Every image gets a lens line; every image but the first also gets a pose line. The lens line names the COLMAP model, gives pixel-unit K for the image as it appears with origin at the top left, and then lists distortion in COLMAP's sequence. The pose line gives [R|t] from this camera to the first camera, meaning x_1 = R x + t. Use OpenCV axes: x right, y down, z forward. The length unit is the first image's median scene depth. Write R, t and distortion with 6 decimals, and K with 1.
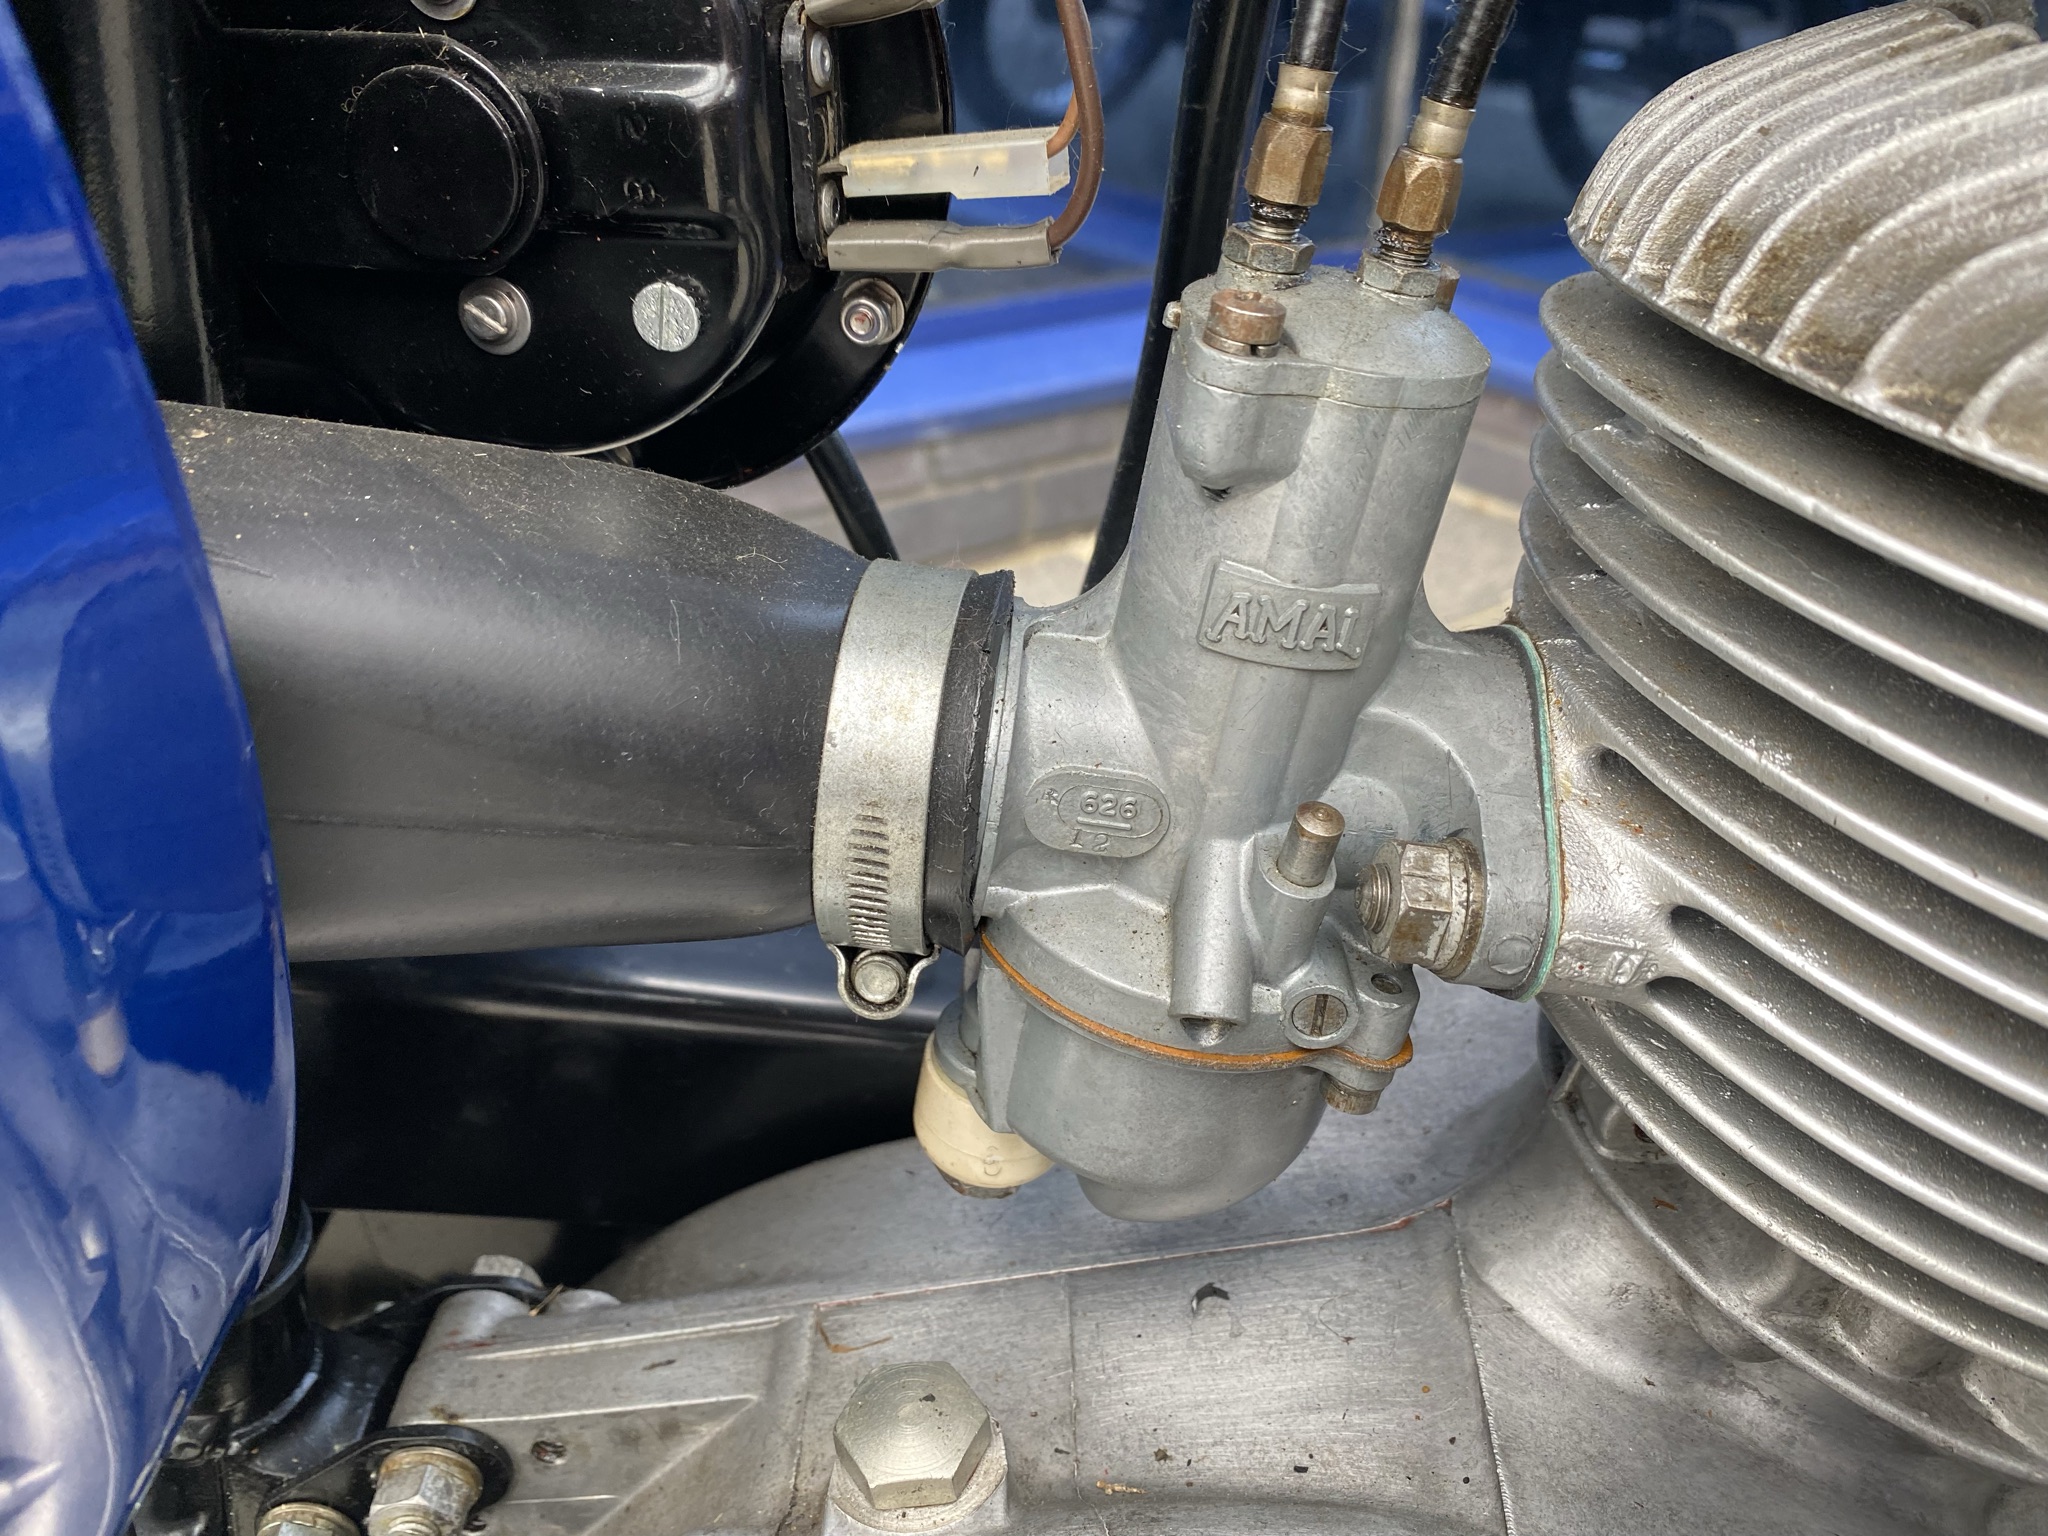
lens RADIAL K [[1581.7, 0, 1037.9], [0, 1581.7, 772.1], [0, 0, 1]] dist [-0.000169, -0.006967]
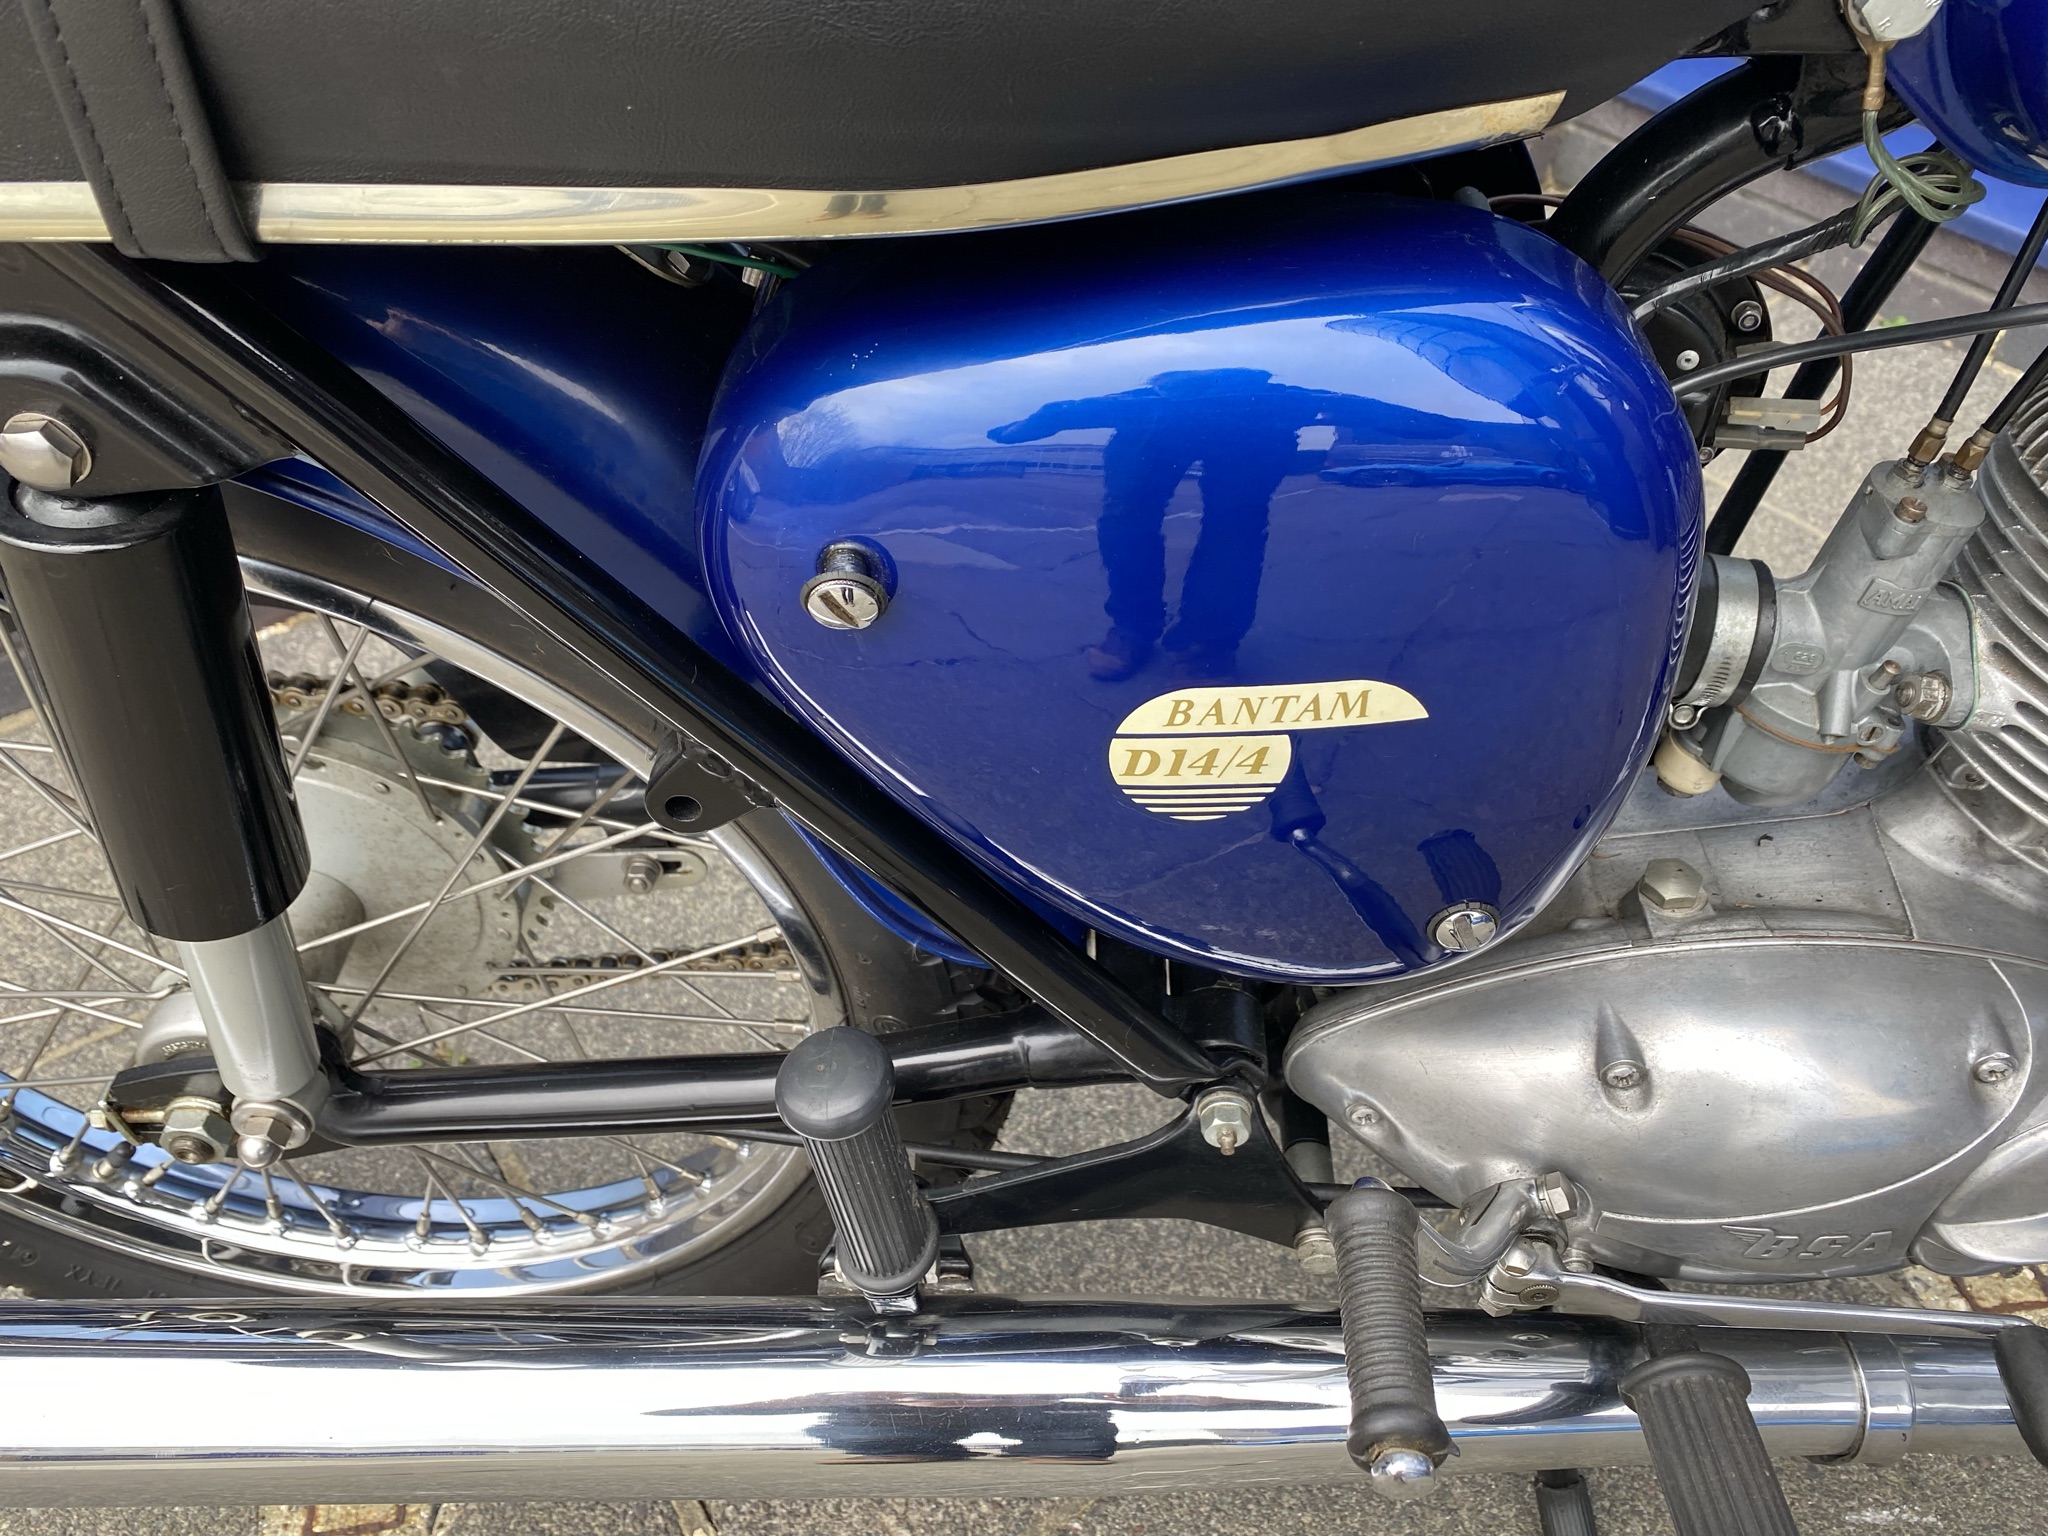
lens RADIAL K [[1581.7, 0, 1013.5], [0, 1581.7, 756.3], [0, 0, 1]] dist [-0.000169, -0.006967]
pose [[0.999186, 0.021301, -0.034258, -1.198047], [-0.012982, 0.973837, 0.226875, -0.404501], [0.038194, -0.226246, 0.973321, -1.703717]]
